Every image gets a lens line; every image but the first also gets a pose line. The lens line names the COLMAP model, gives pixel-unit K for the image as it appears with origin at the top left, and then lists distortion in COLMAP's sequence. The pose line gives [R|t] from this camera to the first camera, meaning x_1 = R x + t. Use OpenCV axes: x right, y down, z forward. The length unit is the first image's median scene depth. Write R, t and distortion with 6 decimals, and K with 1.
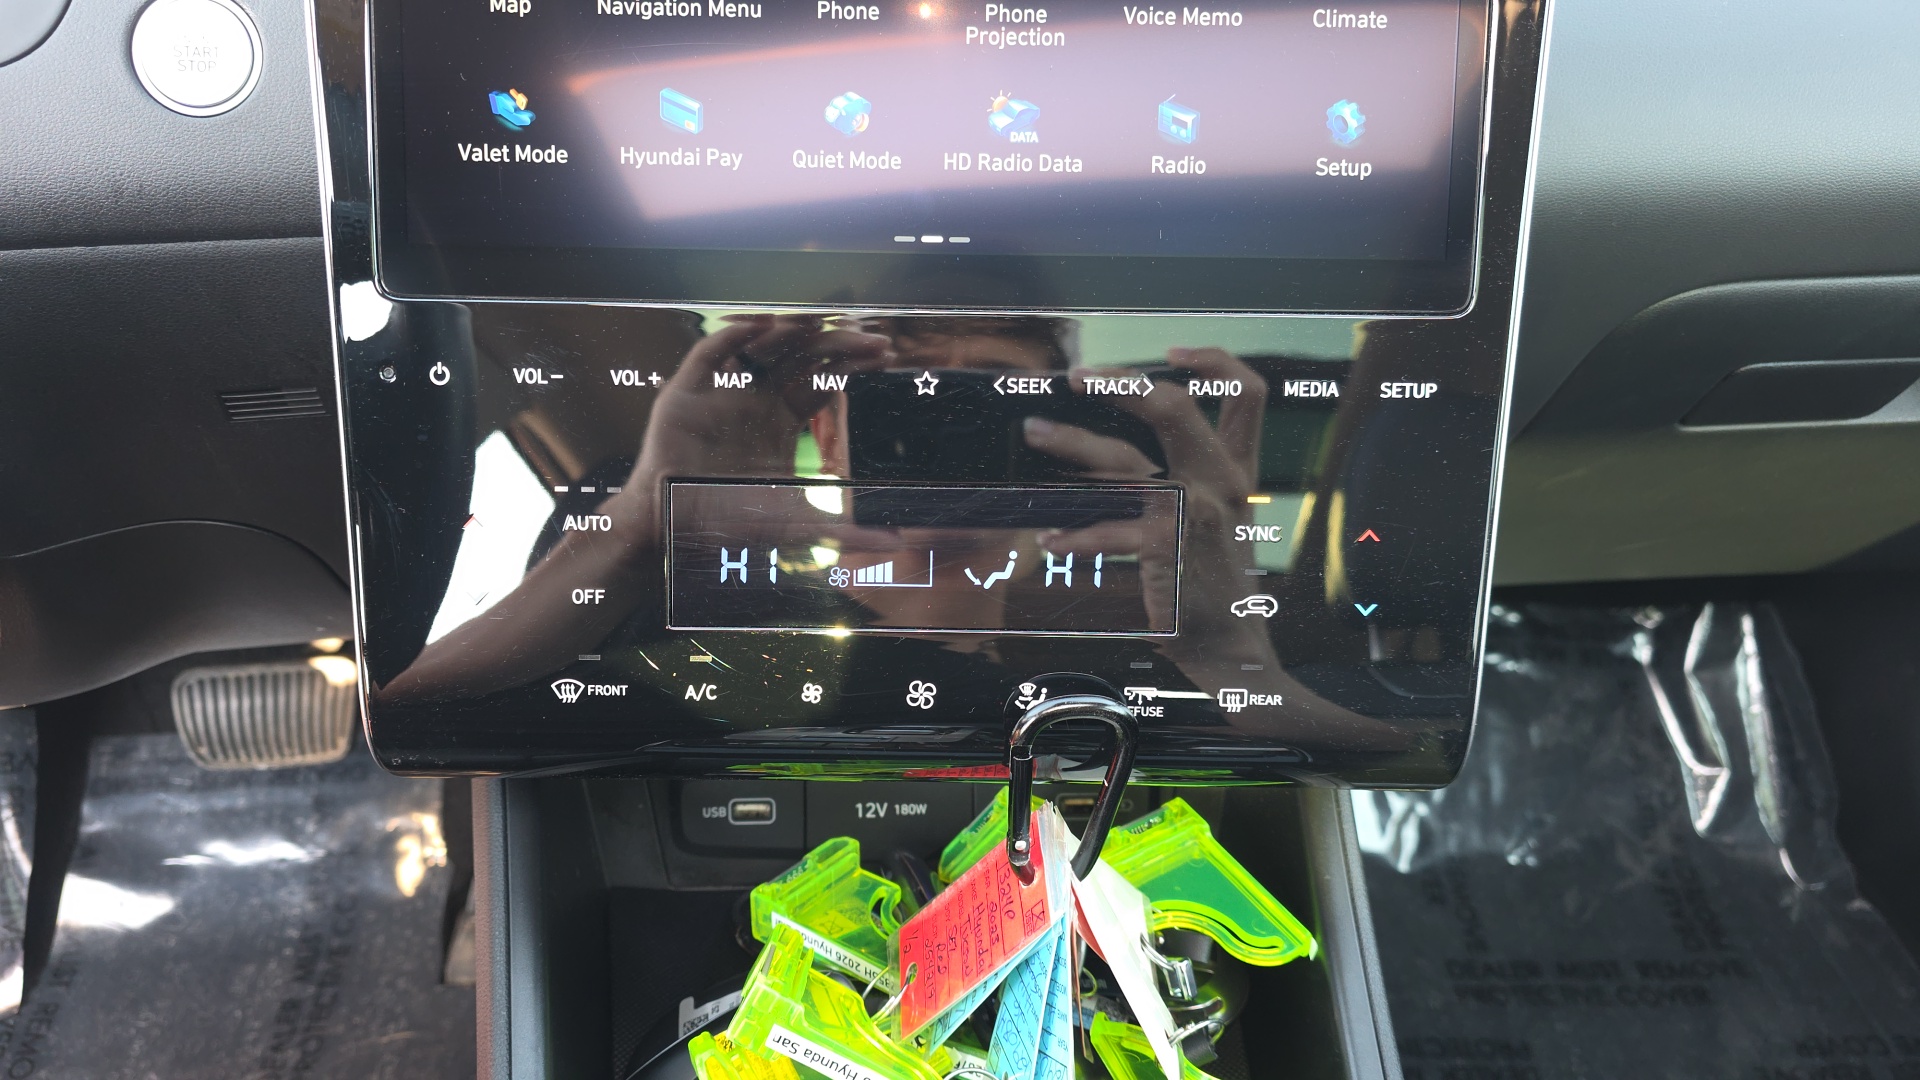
lens RADIAL K [[1297.2, 0, 953.9], [0, 1297.2, 544.1], [0, 0, 1]] dist [0.032861, -0.051090]
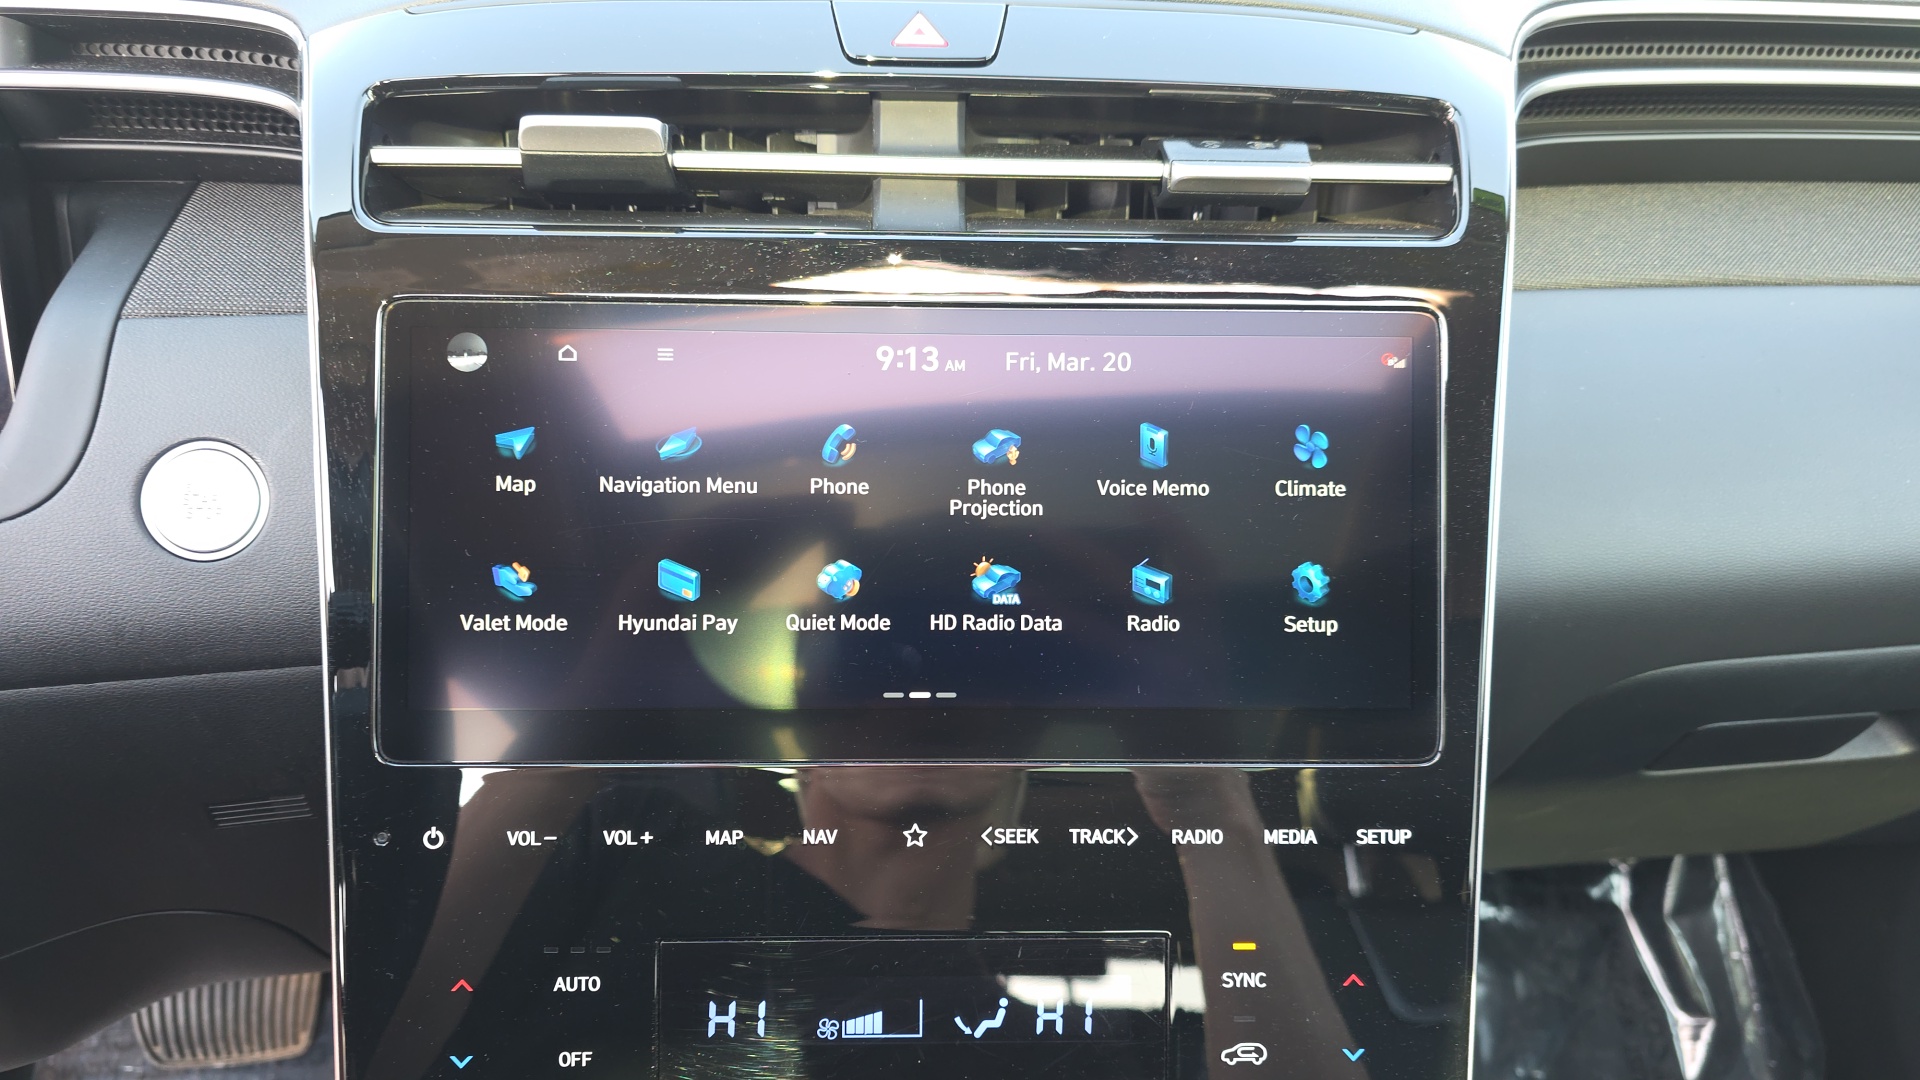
lens RADIAL K [[1293.9, 0, 965.4], [0, 1293.9, 529.2], [0, 0, 1]] dist [0.025818, -0.042274]
pose [[0.999510, -0.009675, 0.029759, -0.009658], [0.013357, 0.991922, -0.126140, -0.227761], [-0.028298, 0.126476, 0.991566, -0.038687]]
